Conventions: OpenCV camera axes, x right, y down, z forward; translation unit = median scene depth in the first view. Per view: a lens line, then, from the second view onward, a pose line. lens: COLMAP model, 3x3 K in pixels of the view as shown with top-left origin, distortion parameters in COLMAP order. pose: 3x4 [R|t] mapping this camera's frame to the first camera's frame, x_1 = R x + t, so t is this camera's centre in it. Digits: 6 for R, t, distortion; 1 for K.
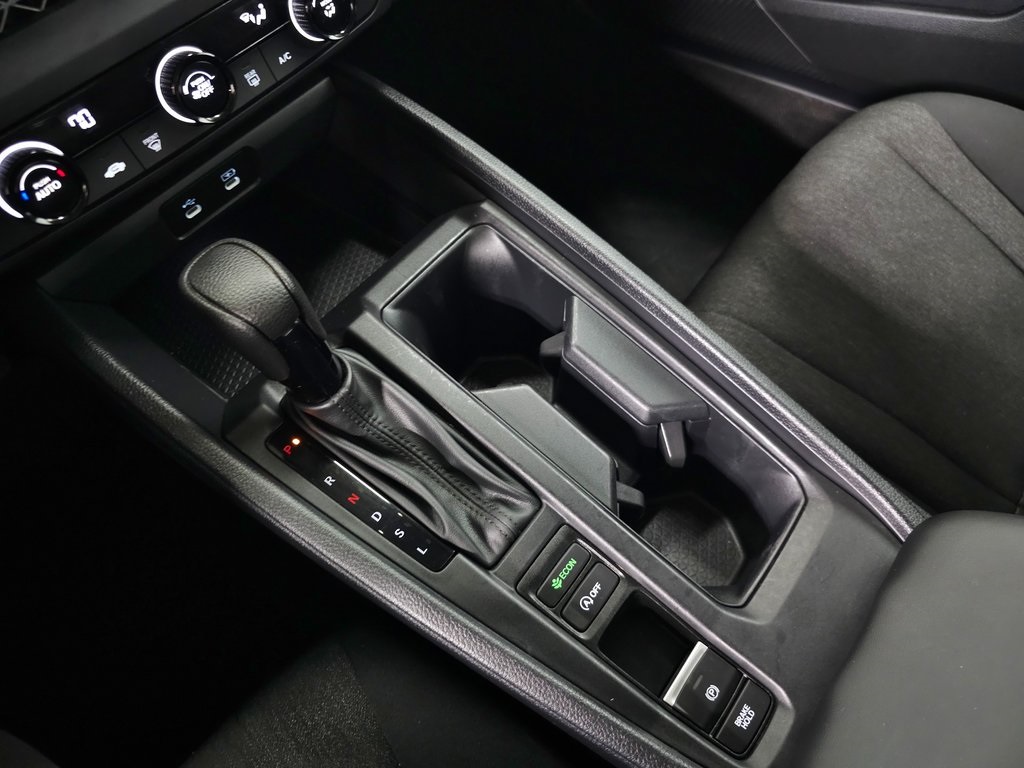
lens RADIAL K [[747.0, 0, 520.5], [0, 747.0, 377.6], [0, 0, 1]] dist [0.020135, -0.022772]
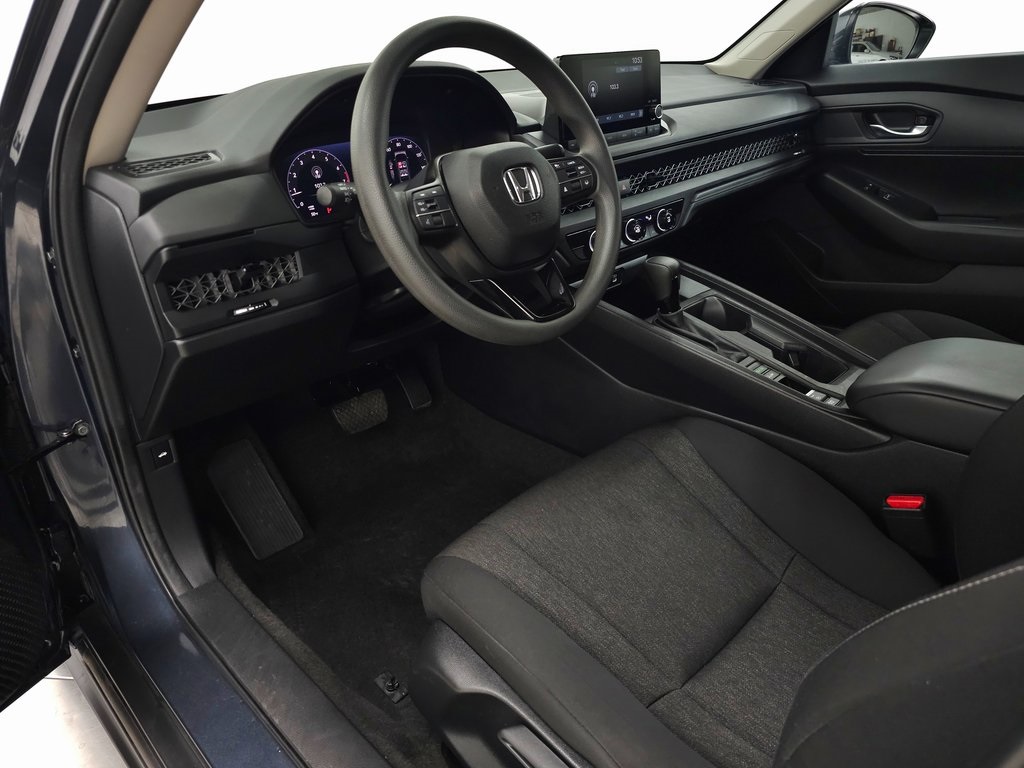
lens RADIAL K [[693.3, 0, 516.6], [0, 693.3, 386.2], [0, 0, 1]] dist [0.050458, -0.051024]
pose [[0.992986, 0.076581, -0.090083, -0.613579], [-0.110309, 0.874308, -0.472670, 1.654352], [0.042563, 0.479291, 0.876623, -1.310758]]
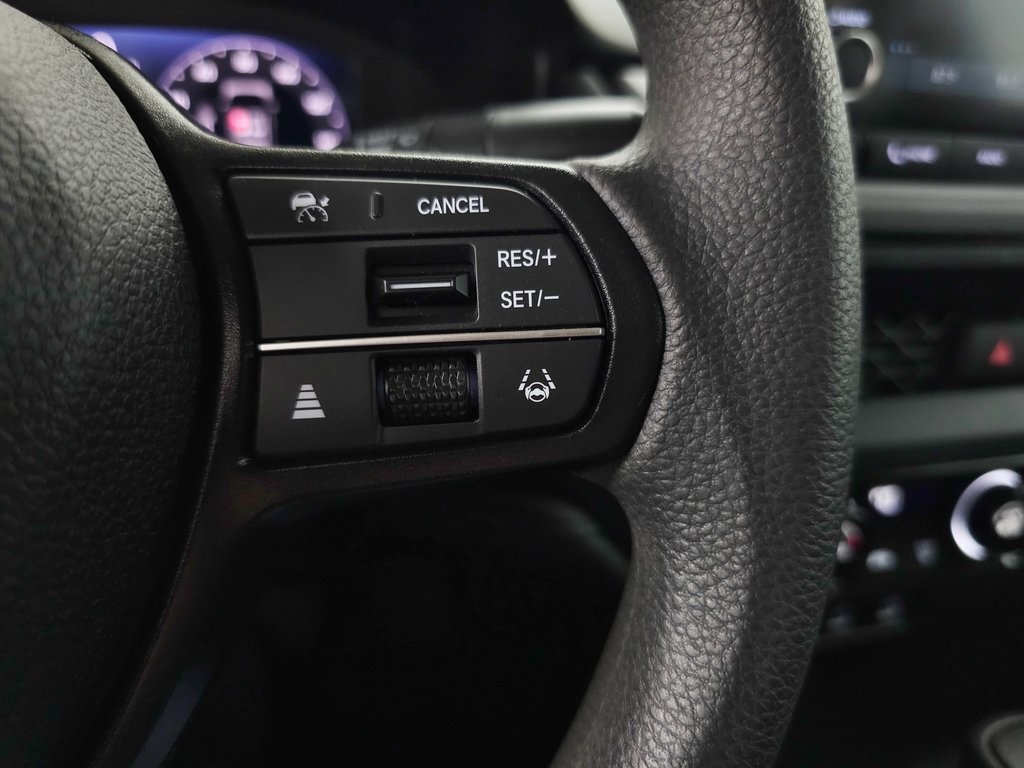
lens RADIAL K [[693.3, 0, 504.8], [0, 693.3, 381.1], [0, 0, 1]] dist [0.050458, -0.051024]
pose [[0.792130, 0.358739, -0.493798, -0.518324], [-0.557292, 0.755041, -0.345454, 0.082318], [0.248910, 0.548834, 0.798013, 0.141827]]
